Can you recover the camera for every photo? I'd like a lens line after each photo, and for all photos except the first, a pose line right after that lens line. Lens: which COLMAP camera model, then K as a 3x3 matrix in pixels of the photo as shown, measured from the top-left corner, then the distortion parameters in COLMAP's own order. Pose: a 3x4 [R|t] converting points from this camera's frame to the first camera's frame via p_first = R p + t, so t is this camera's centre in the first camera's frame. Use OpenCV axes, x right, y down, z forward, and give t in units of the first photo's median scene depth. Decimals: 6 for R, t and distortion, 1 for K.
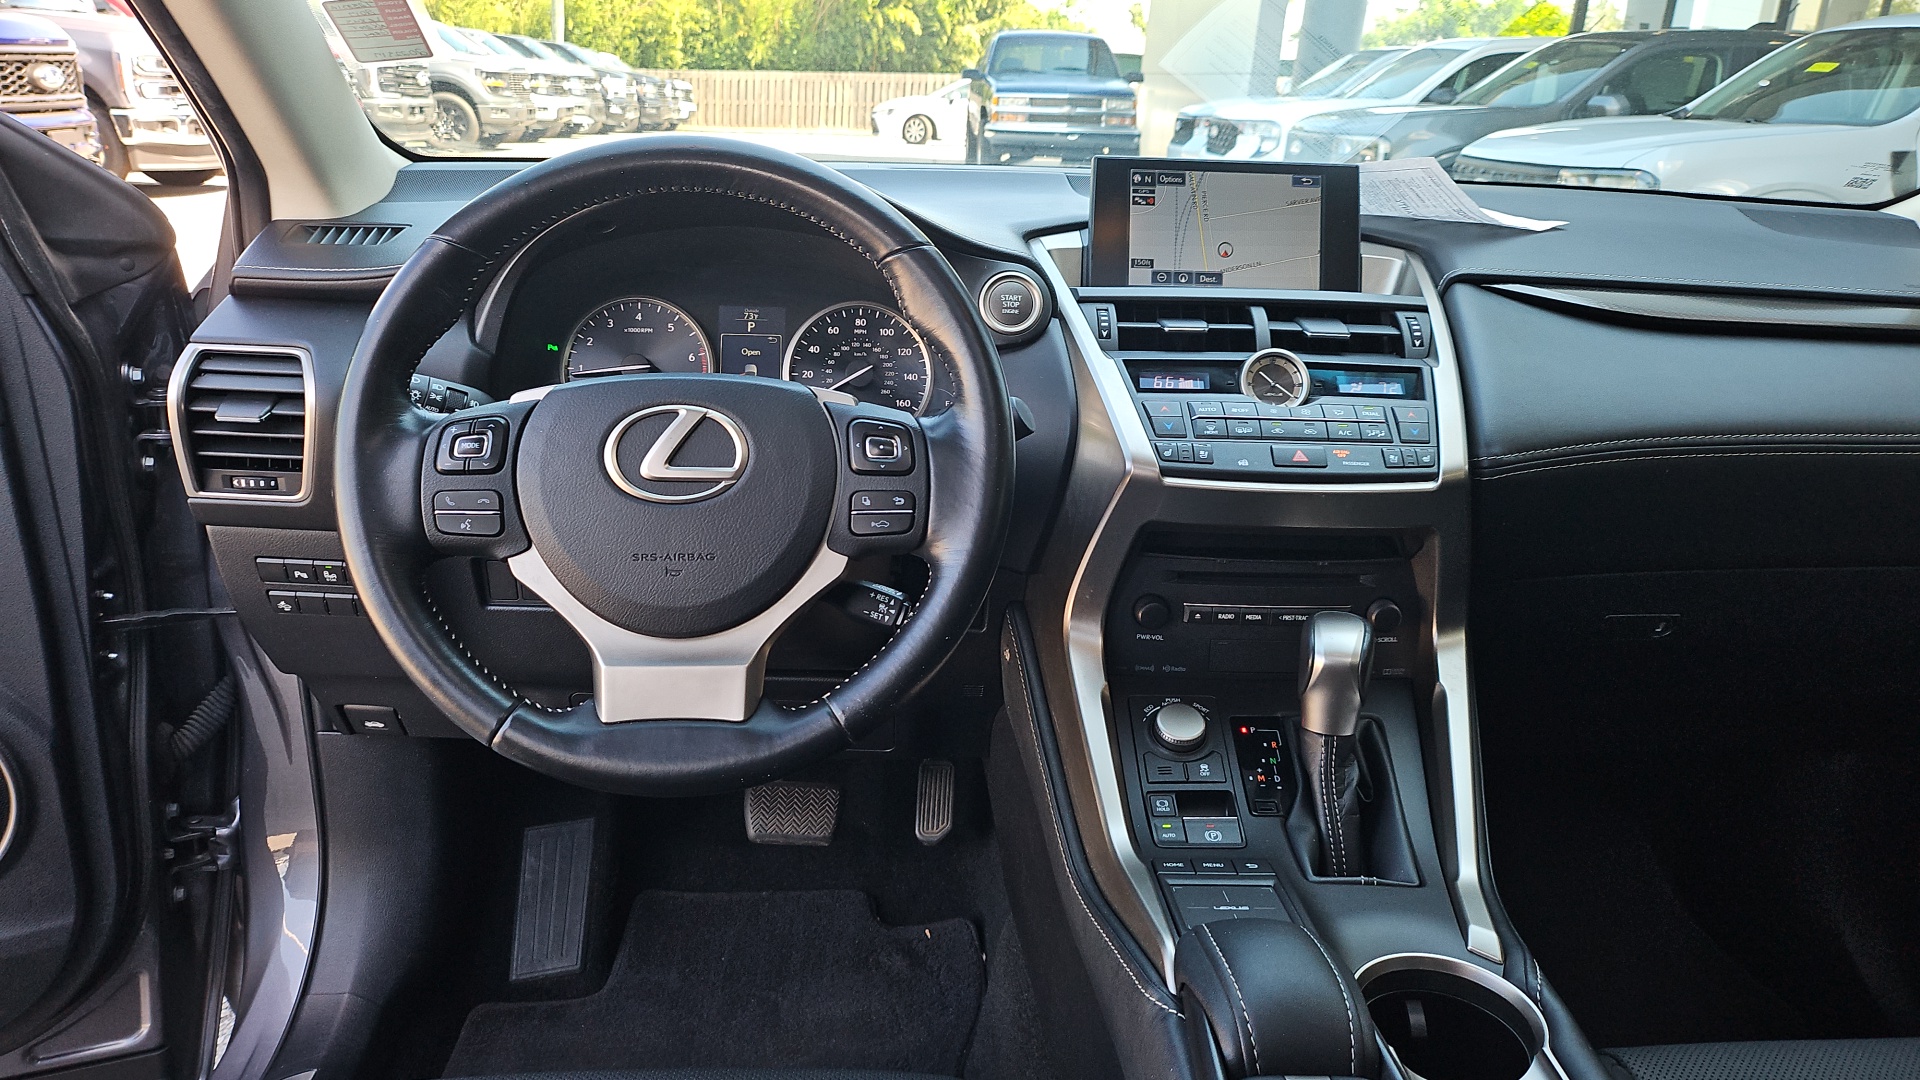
lens RADIAL K [[1352.9, 0, 984.9], [0, 1352.9, 533.9], [0, 0, 1]] dist [0.061393, -0.065117]
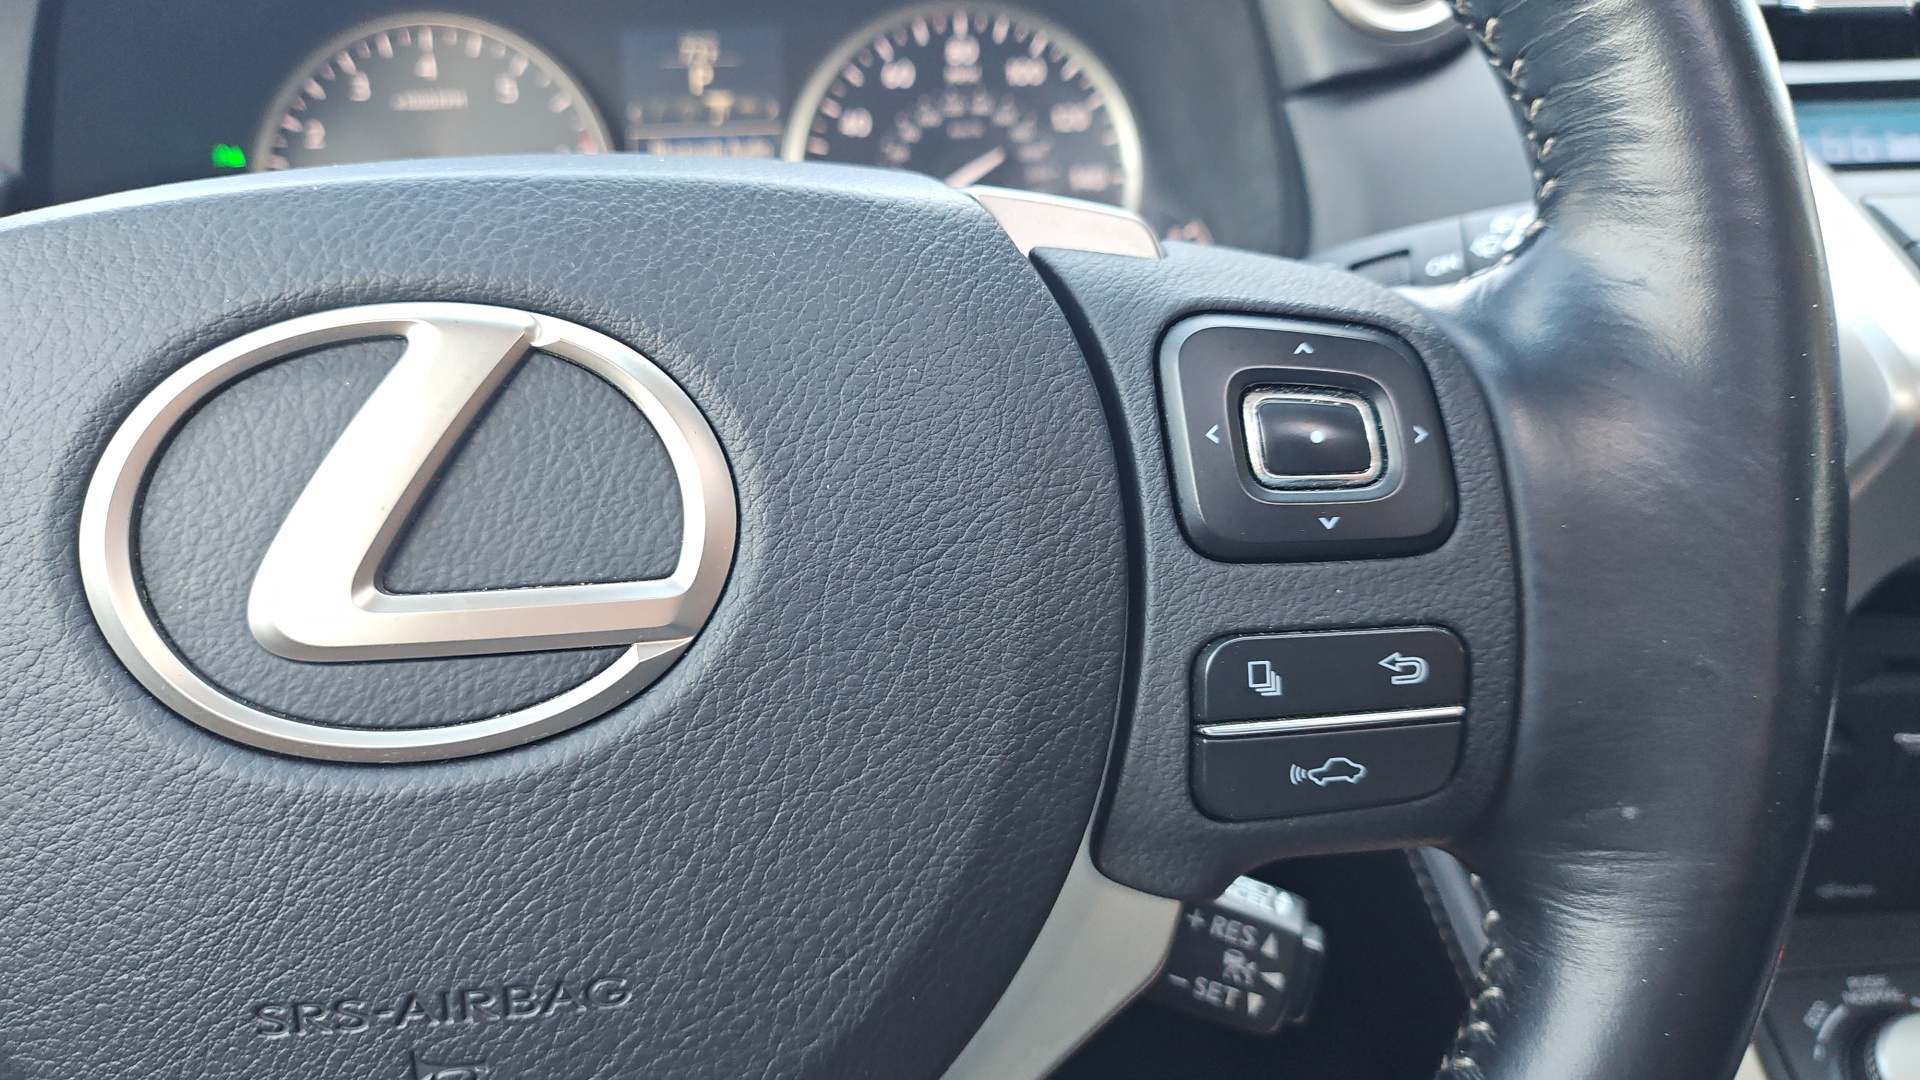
lens RADIAL K [[1352.9, 0, 984.9], [0, 1352.9, 533.9], [0, 0, 1]] dist [0.061393, -0.065117]
pose [[0.998060, -0.060148, 0.016095, -0.128139], [0.057880, 0.991532, 0.116247, -0.073149], [-0.022950, -0.115090, 0.993090, 0.724275]]
